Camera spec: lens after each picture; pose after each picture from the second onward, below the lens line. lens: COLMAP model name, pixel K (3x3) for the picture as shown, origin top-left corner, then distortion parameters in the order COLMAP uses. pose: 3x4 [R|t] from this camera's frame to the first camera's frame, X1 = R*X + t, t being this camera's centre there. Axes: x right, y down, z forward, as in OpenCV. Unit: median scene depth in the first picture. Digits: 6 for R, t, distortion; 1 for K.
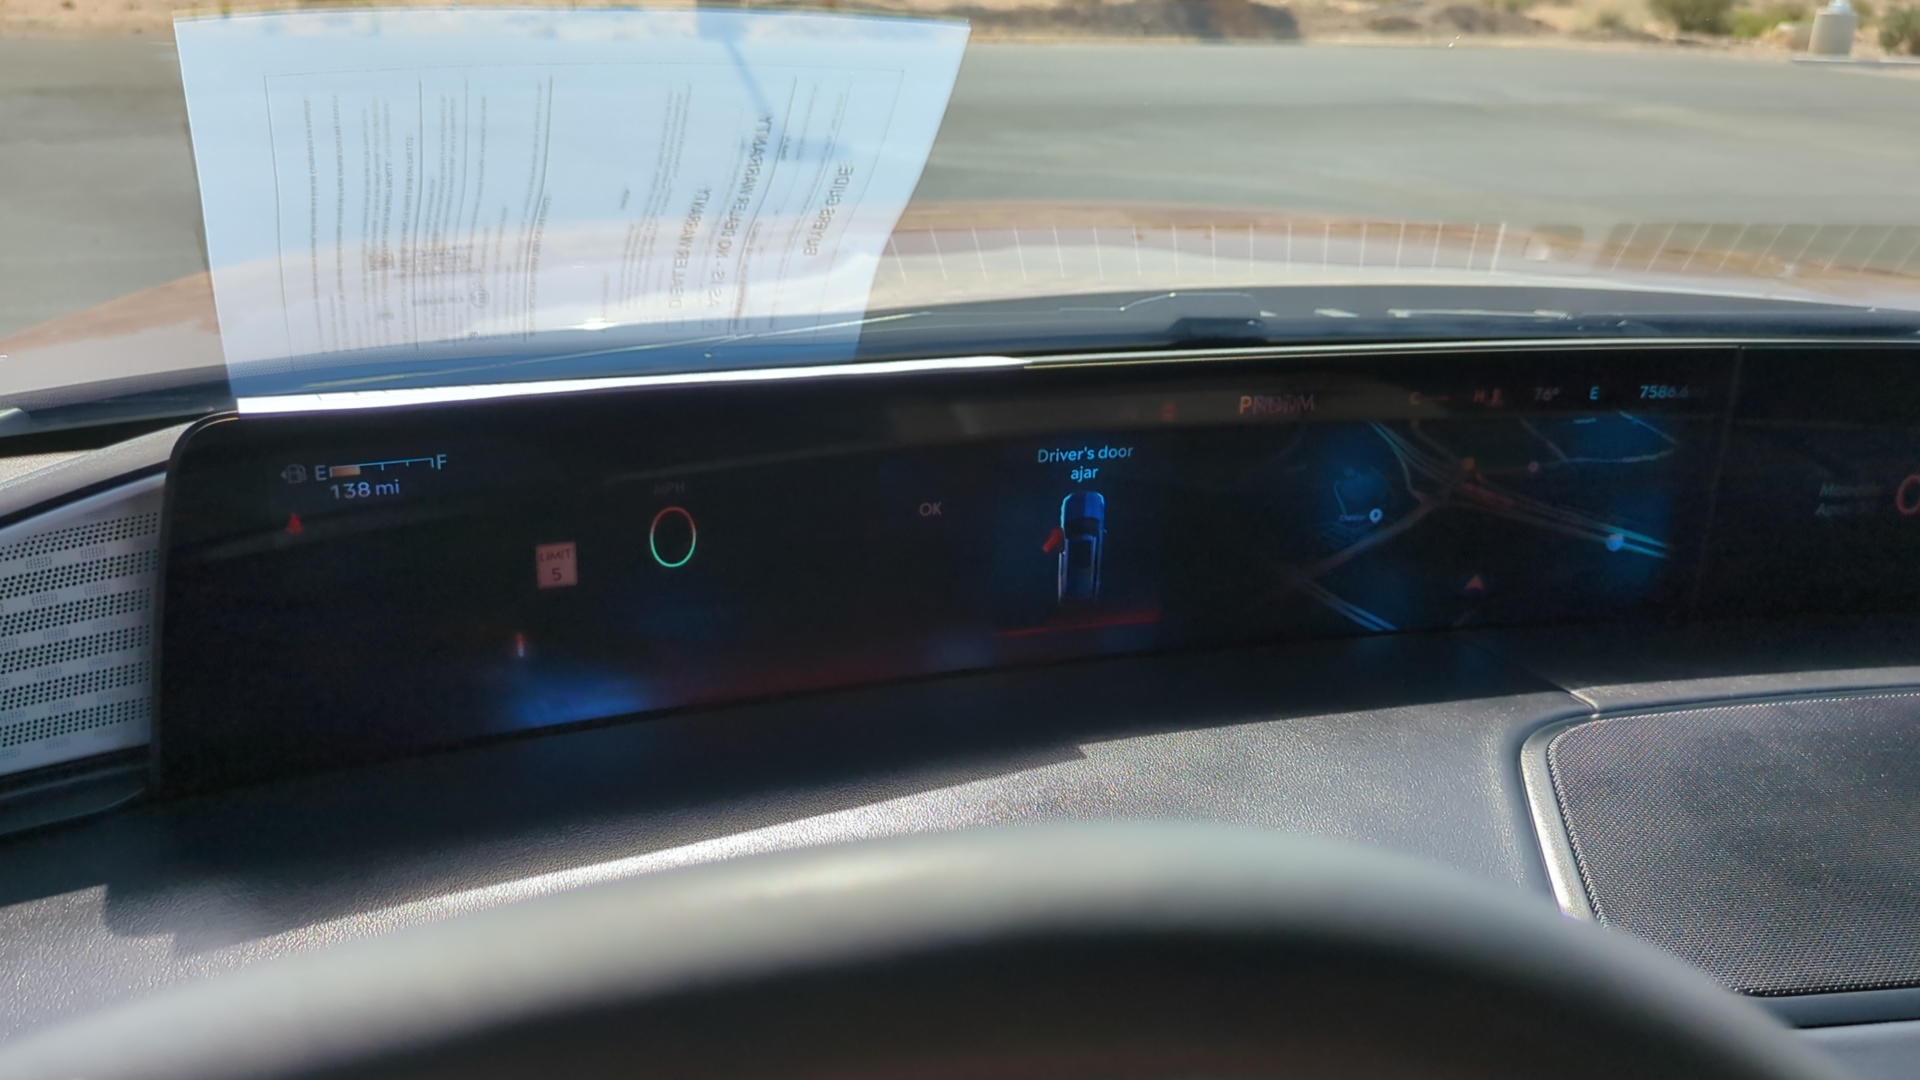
lens RADIAL K [[1643.1, 0, 972.1], [0, 1643.1, 548.5], [0, 0, 1]] dist [0.054756, -0.059919]
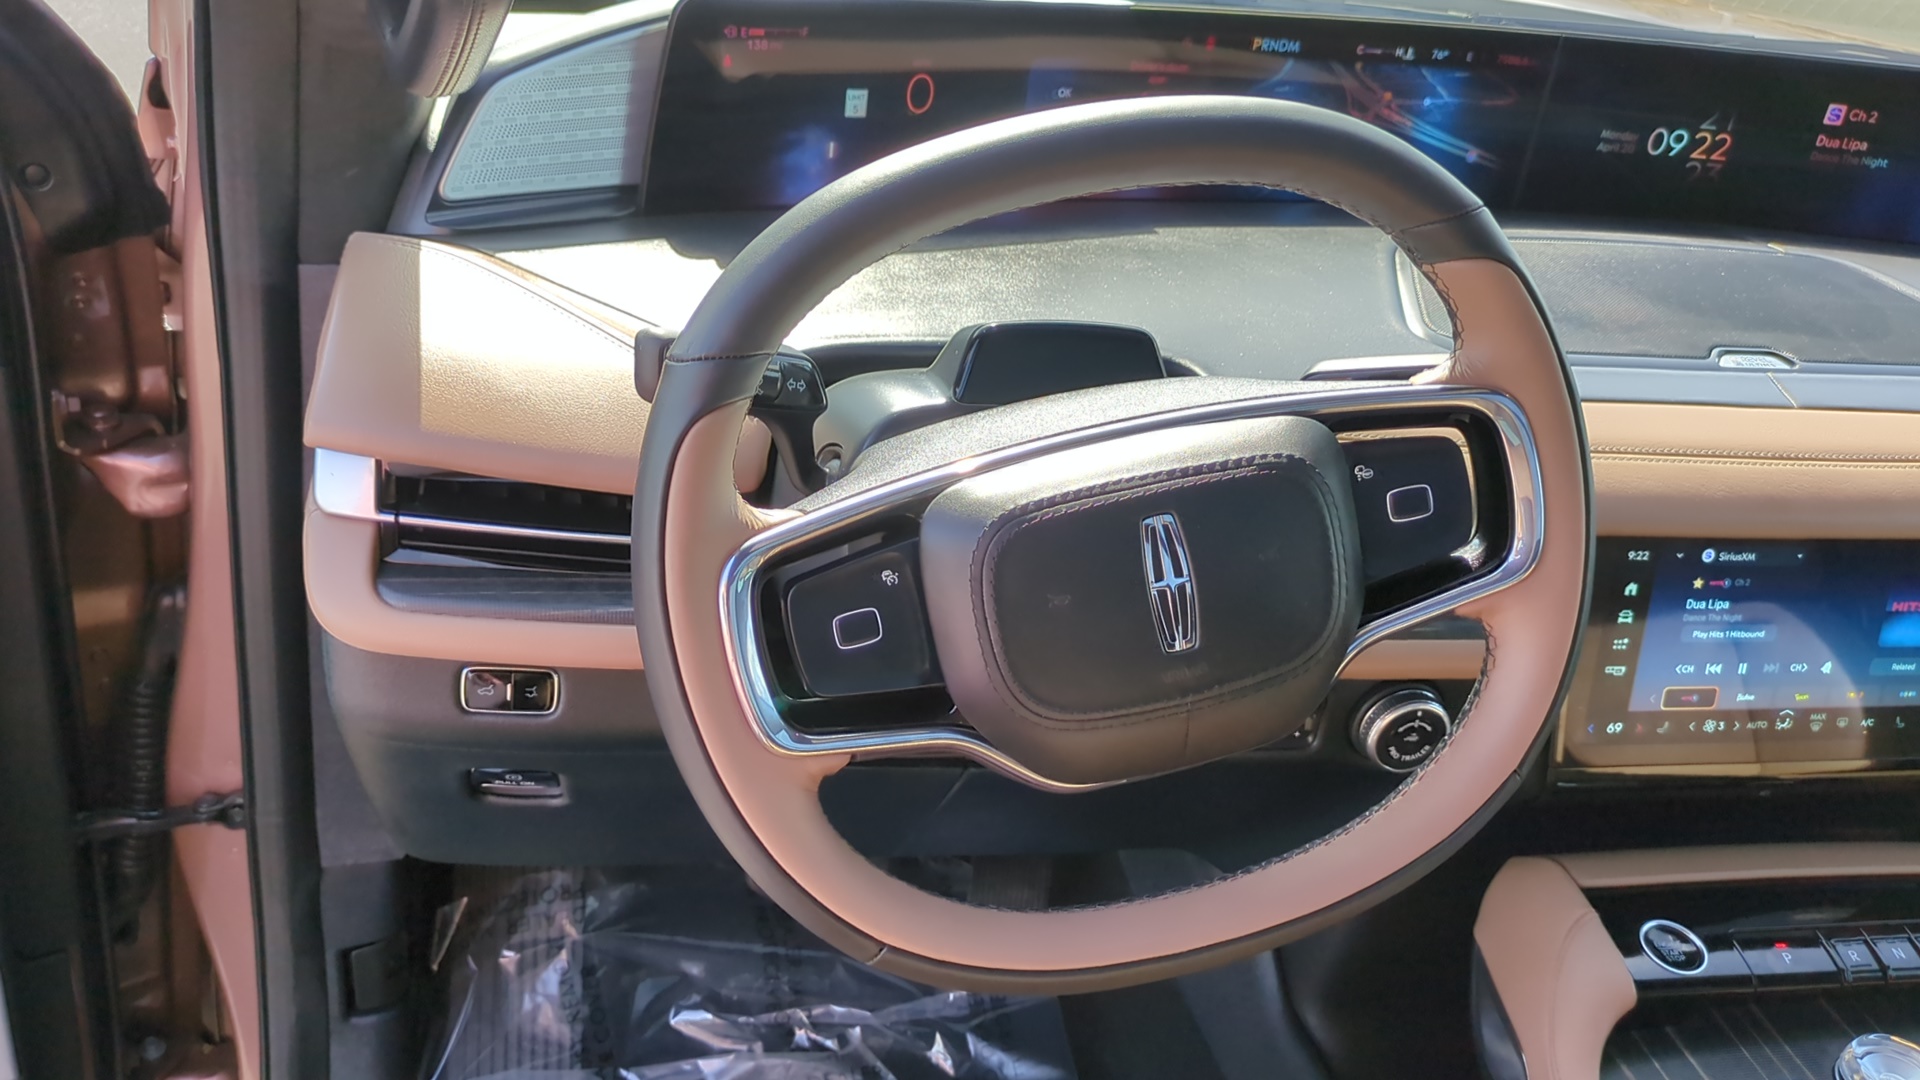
lens RADIAL K [[1662.7, 0, 960.0], [0, 1662.7, 540.0], [0, 0, 1]] dist [0.037897, -0.063116]
pose [[0.995887, 0.064497, 0.063633, -0.189302], [-0.074477, 0.982703, 0.169552, 0.129287], [-0.051597, -0.173594, 0.983465, -0.650640]]
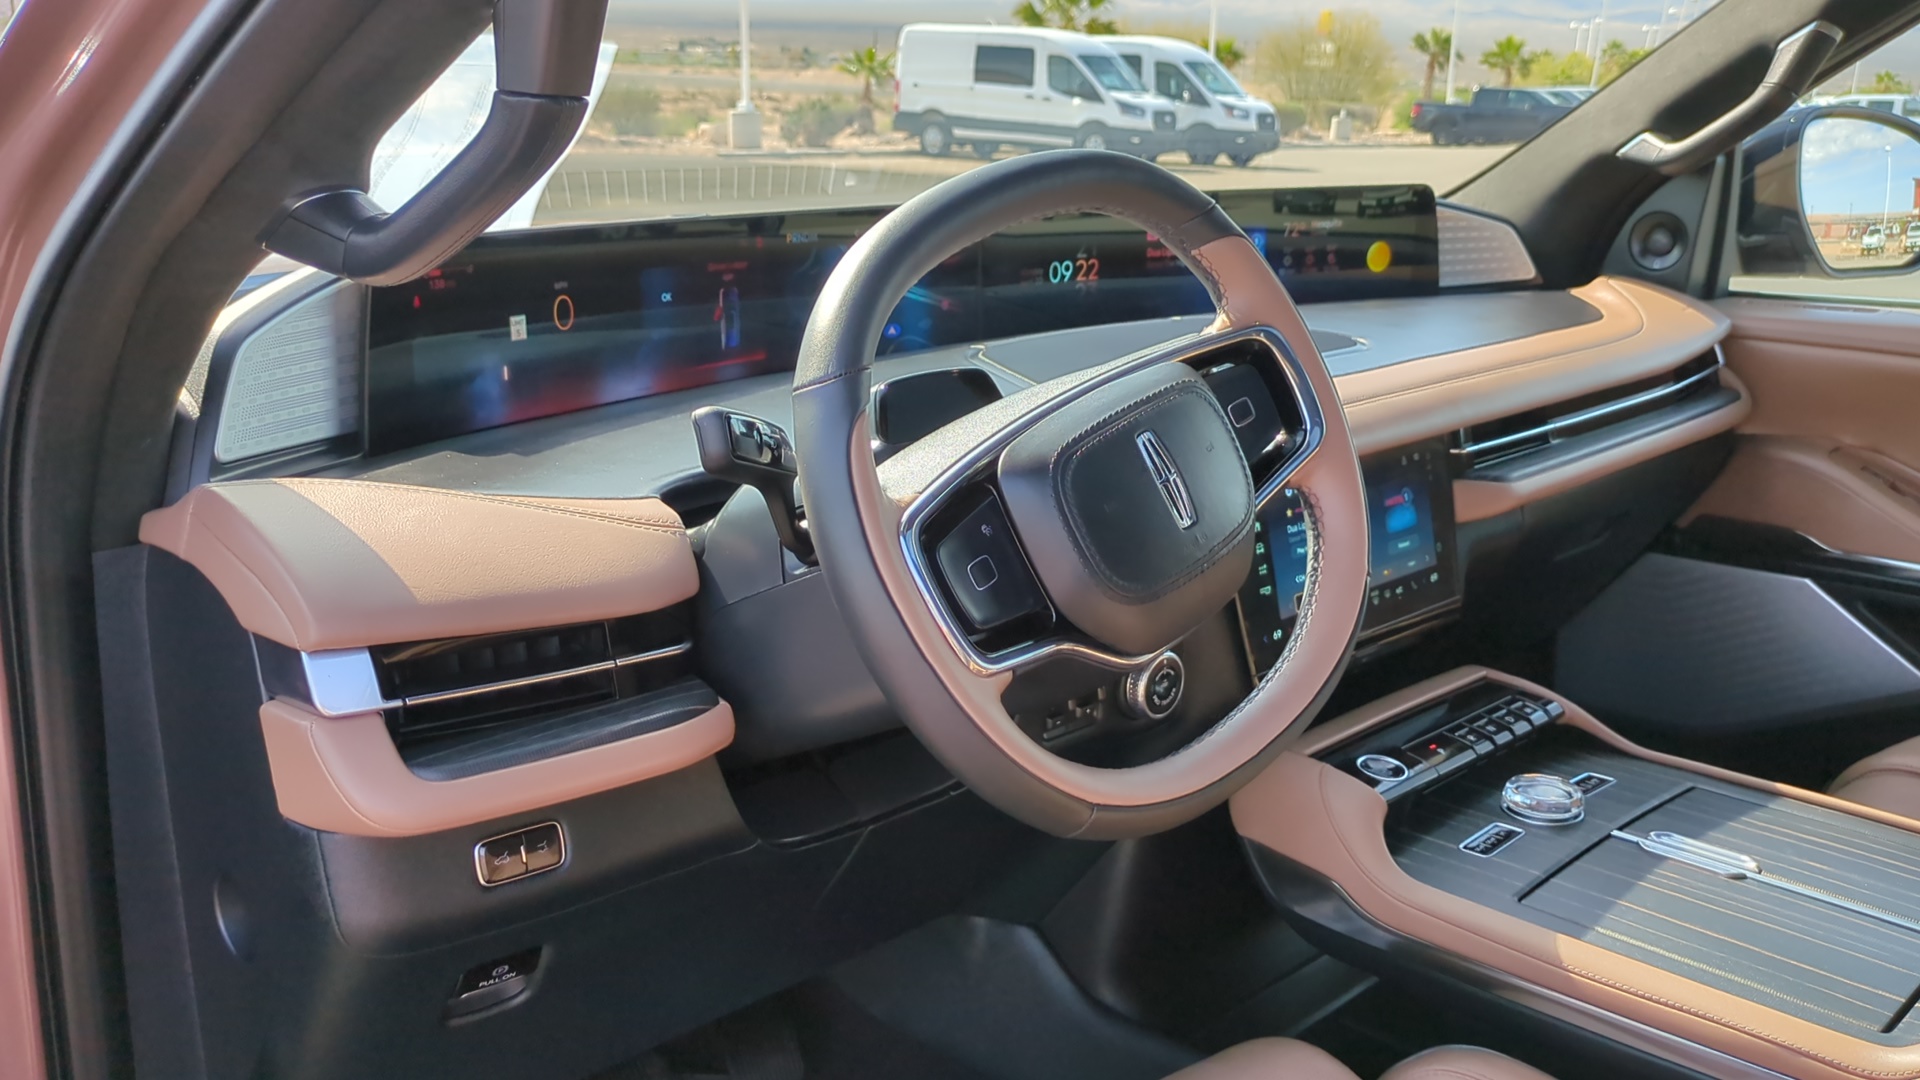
lens RADIAL K [[1643.1, 0, 972.1], [0, 1643.1, 548.5], [0, 0, 1]] dist [0.054756, -0.059919]
pose [[0.823153, -0.174899, 0.540212, -0.743518], [0.208345, 0.978055, -0.000813, 0.305918], [-0.528215, 0.113220, 0.841529, -0.687737]]
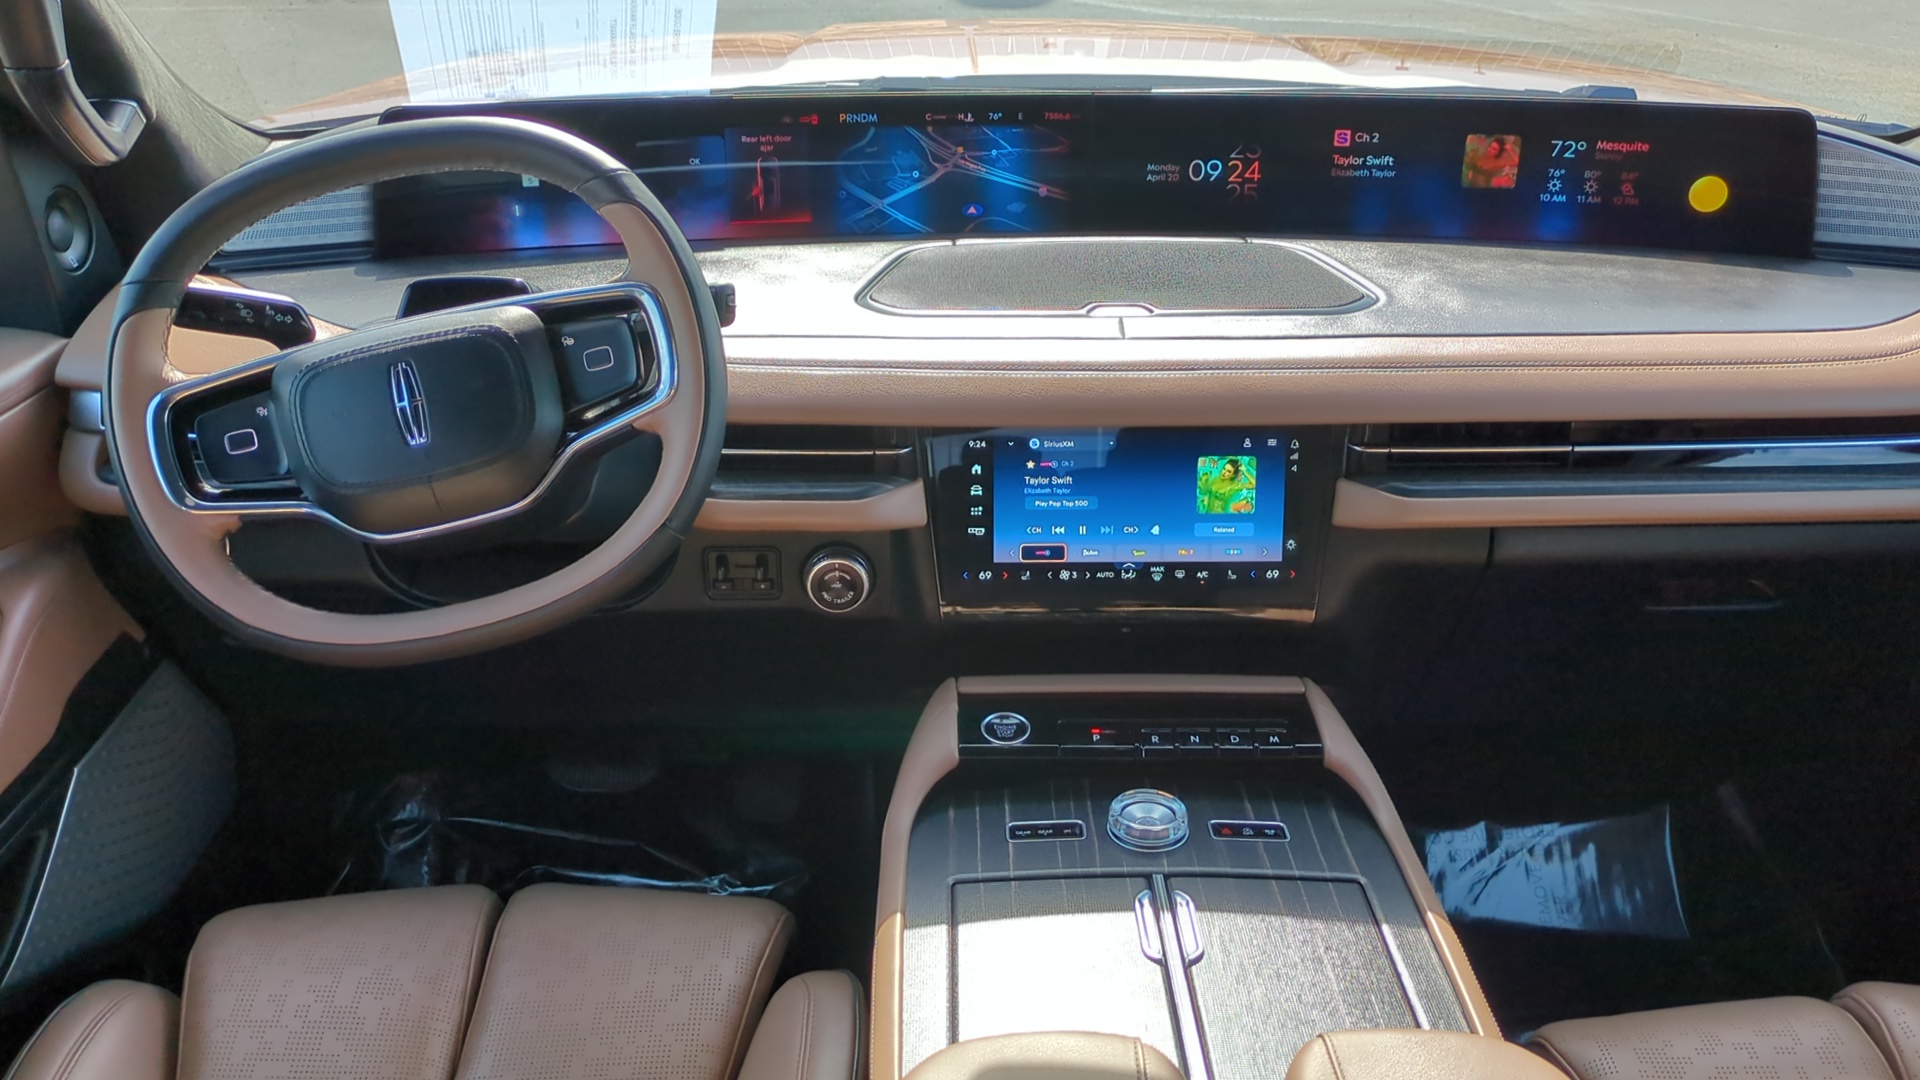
lens RADIAL K [[1649.9, 0, 971.5], [0, 1649.9, 543.0], [0, 0, 1]] dist [0.064874, -0.125082]
pose [[0.988026, 0.037851, -0.149573, 0.657972], [-0.025254, 0.996041, 0.085236, 0.272750], [0.152207, -0.080439, 0.985070, -1.146340]]
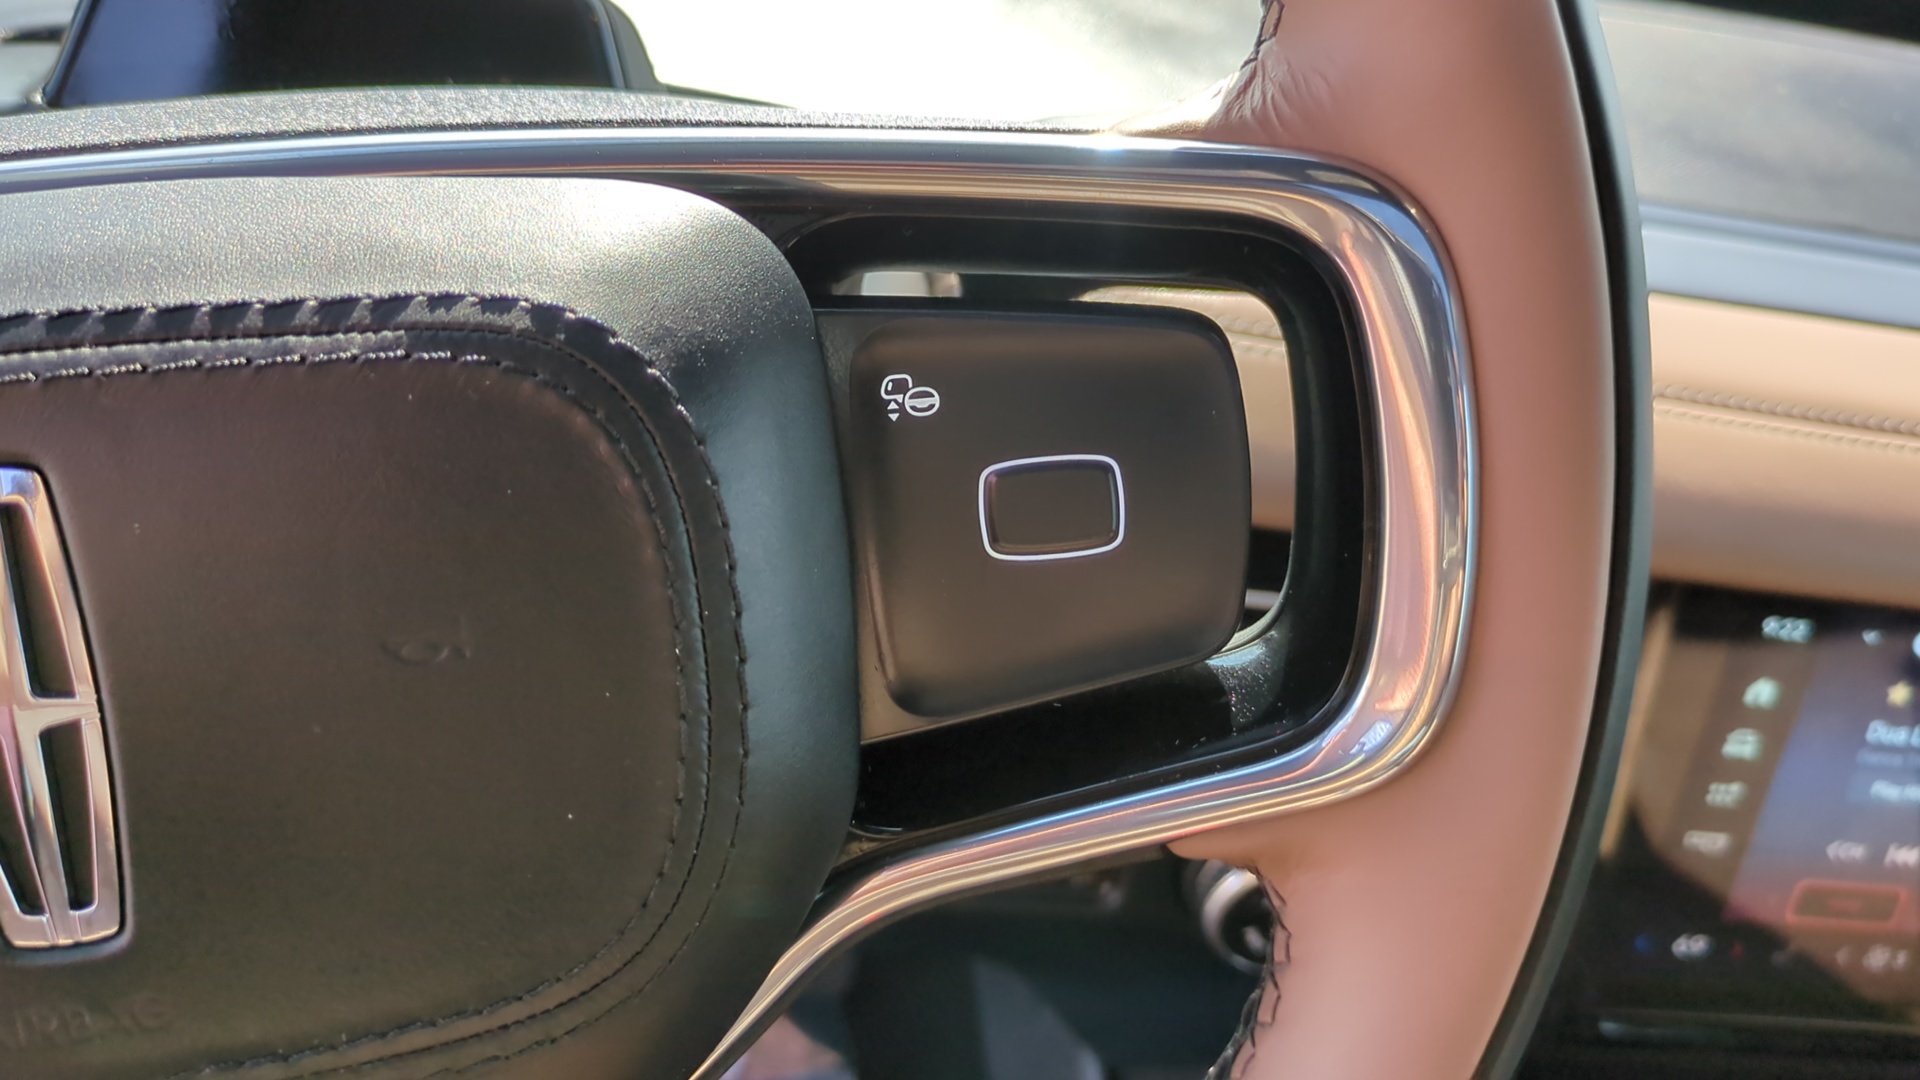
lens RADIAL K [[1649.9, 0, 971.5], [0, 1649.9, 543.0], [0, 0, 1]] dist [0.064874, -0.125082]
pose [[0.985621, 0.168861, -0.006033, 0.103661], [-0.162104, 0.955053, 0.248185, 0.182375], [0.047670, -0.243638, 0.968694, -0.043498]]
